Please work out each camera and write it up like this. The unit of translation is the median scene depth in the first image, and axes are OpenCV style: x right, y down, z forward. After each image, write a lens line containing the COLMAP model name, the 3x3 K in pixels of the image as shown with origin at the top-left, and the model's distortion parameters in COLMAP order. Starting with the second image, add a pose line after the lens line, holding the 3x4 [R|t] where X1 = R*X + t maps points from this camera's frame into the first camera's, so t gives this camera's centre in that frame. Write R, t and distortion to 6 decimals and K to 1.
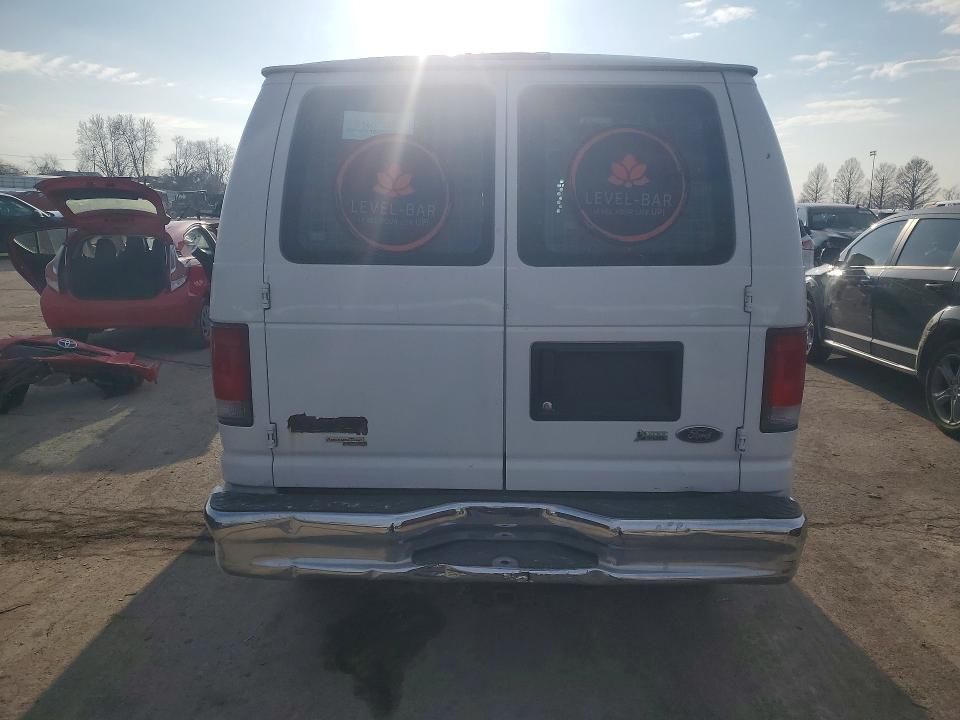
lens RADIAL K [[796.8, 0, 480.0], [0, 796.8, 360.0], [0, 0, 1]] dist [0.027450, -0.003137]
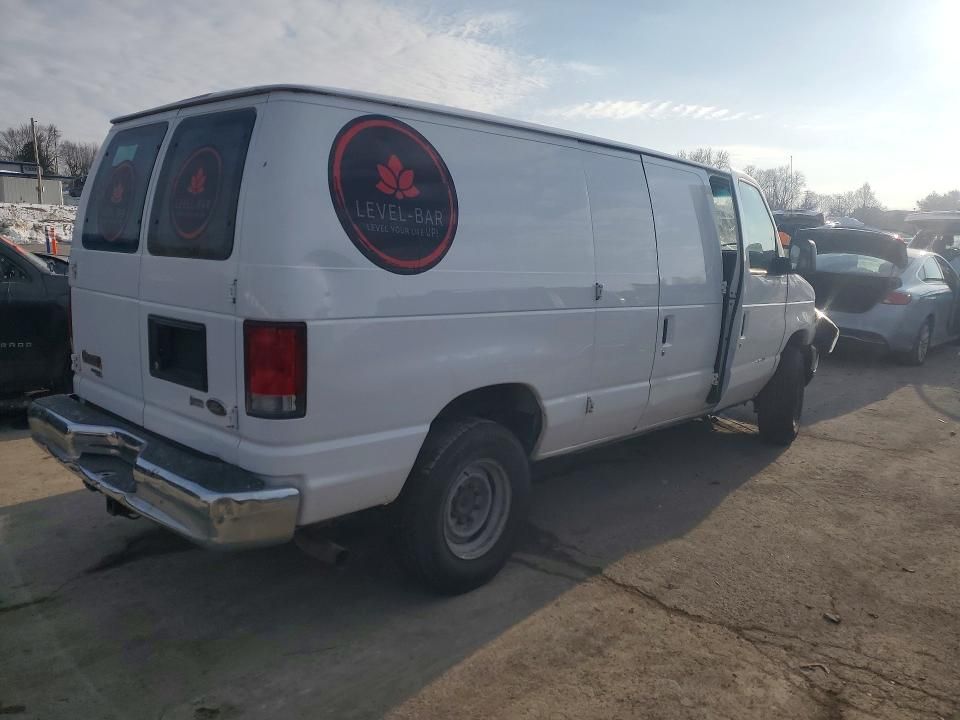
lens RADIAL K [[790.0, 0, 465.2], [0, 790.0, 338.1], [0, 0, 1]] dist [0.030424, 0.000434]
pose [[0.719809, 0.106153, -0.686007, 0.779109], [-0.147169, 0.989110, -0.001365, -0.033305], [0.678392, 0.101941, 0.727593, 0.242838]]
